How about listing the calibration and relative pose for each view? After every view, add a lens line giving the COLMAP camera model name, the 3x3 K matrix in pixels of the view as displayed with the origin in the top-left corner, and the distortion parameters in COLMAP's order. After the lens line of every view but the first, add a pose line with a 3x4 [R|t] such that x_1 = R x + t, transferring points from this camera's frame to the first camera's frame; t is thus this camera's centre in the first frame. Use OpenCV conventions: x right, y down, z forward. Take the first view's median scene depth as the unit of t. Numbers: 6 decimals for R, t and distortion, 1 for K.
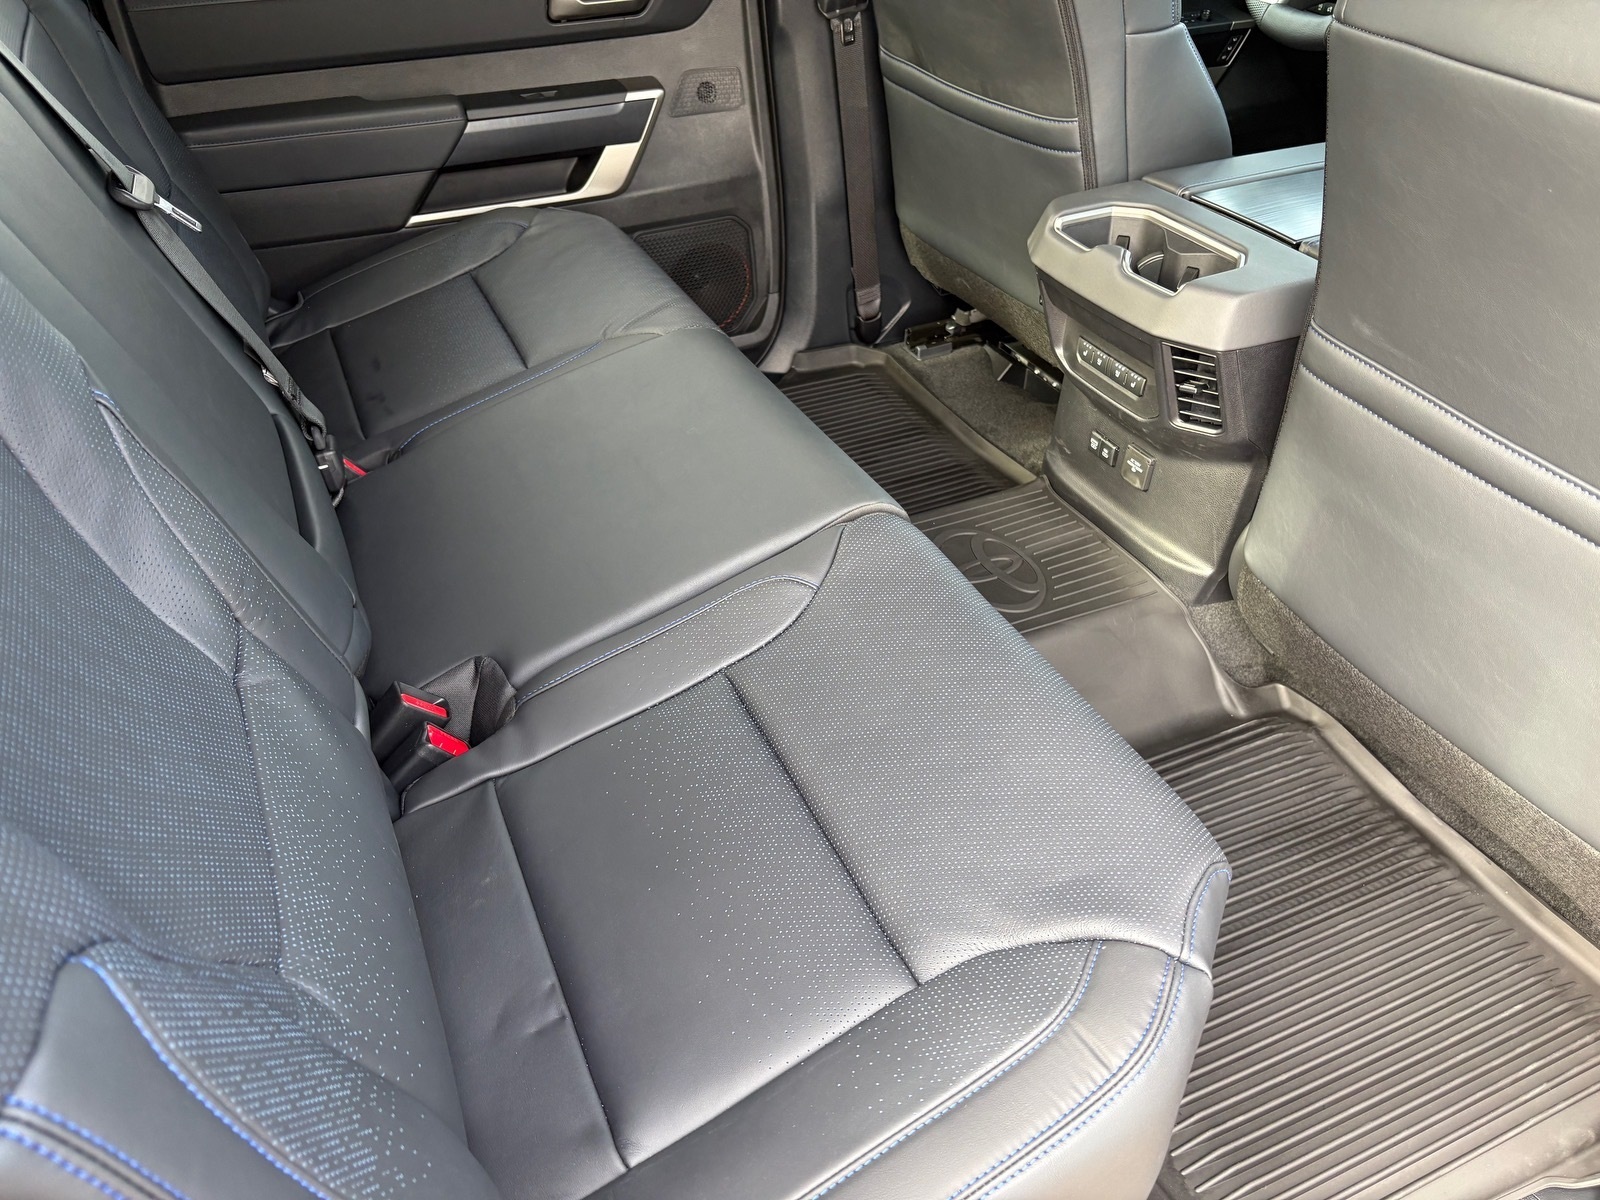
lens RADIAL K [[1236.2, 0, 800.0], [0, 1236.2, 600.0], [0, 0, 1]] dist [0.005653, -0.002054]
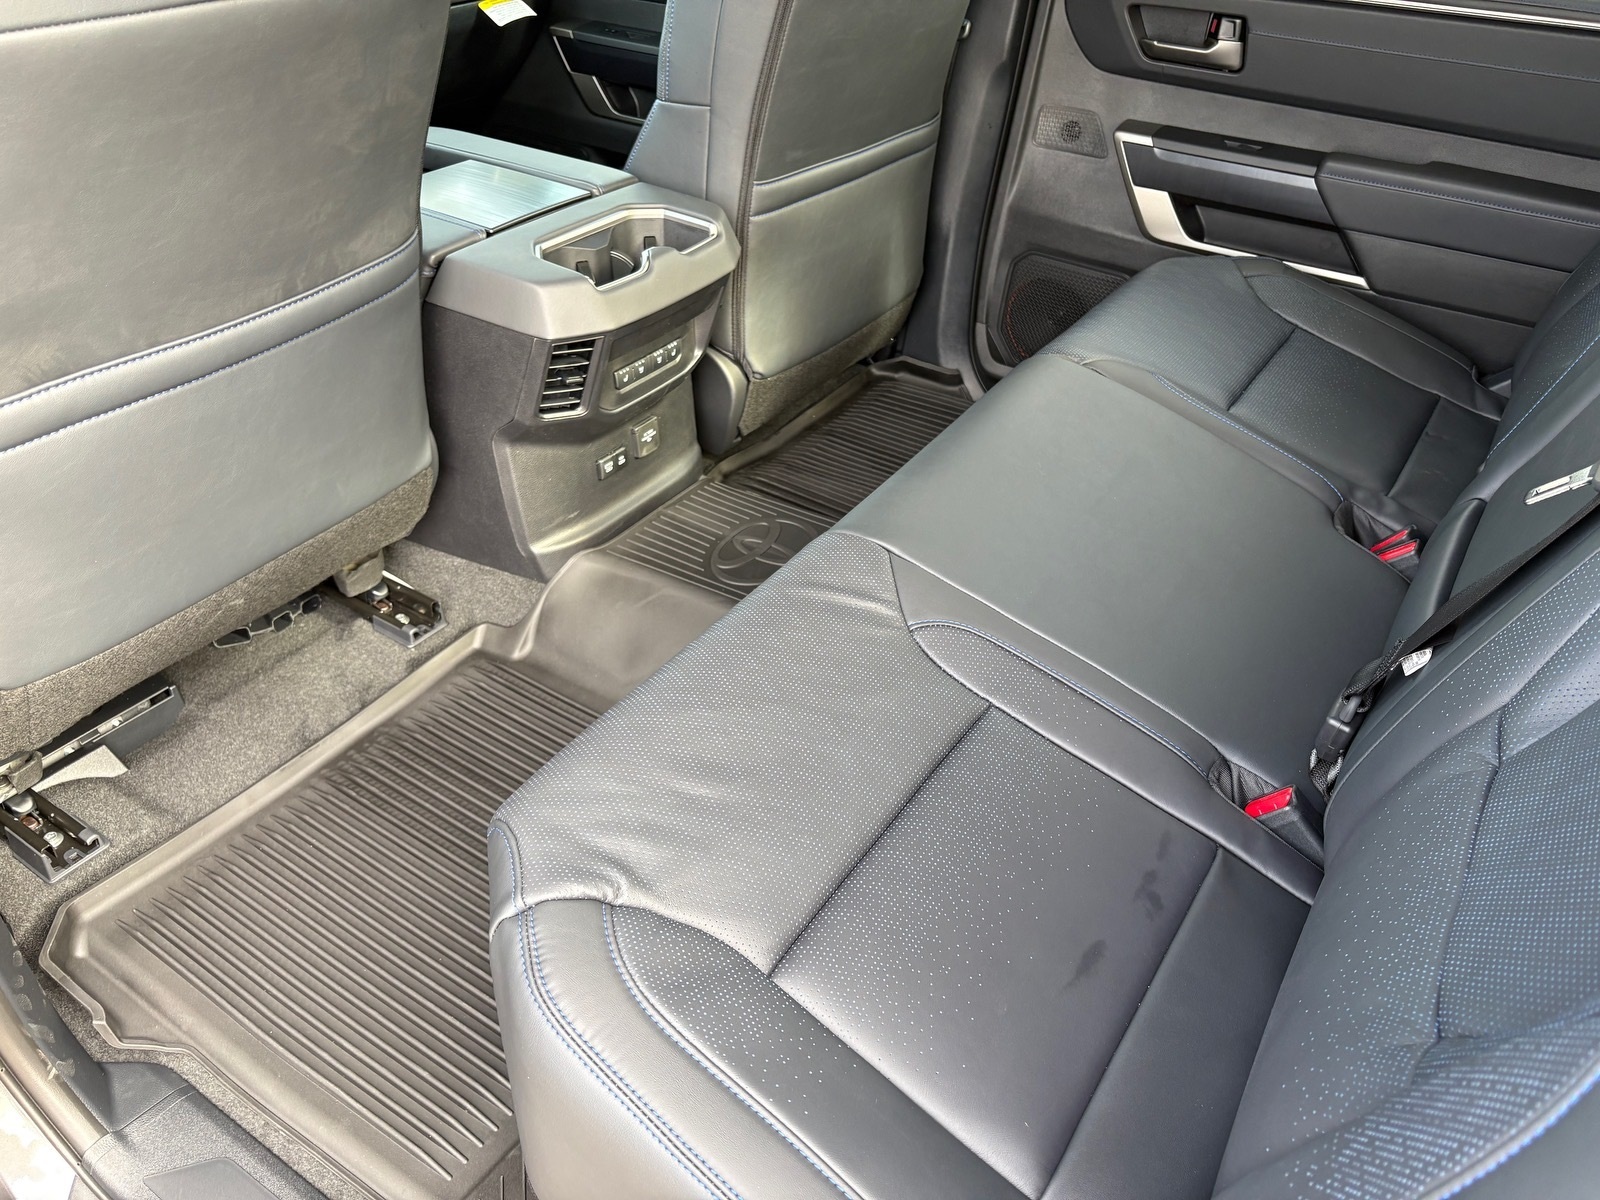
lens RADIAL K [[1236.2, 0, 800.0], [0, 1236.2, 600.0], [0, 0, 1]] dist [0.005653, -0.002054]
pose [[-0.528038, -0.510989, 0.678282, -0.592227], [0.474020, 0.485355, 0.734667, -0.760049], [-0.704614, 0.709451, -0.014067, 1.023980]]
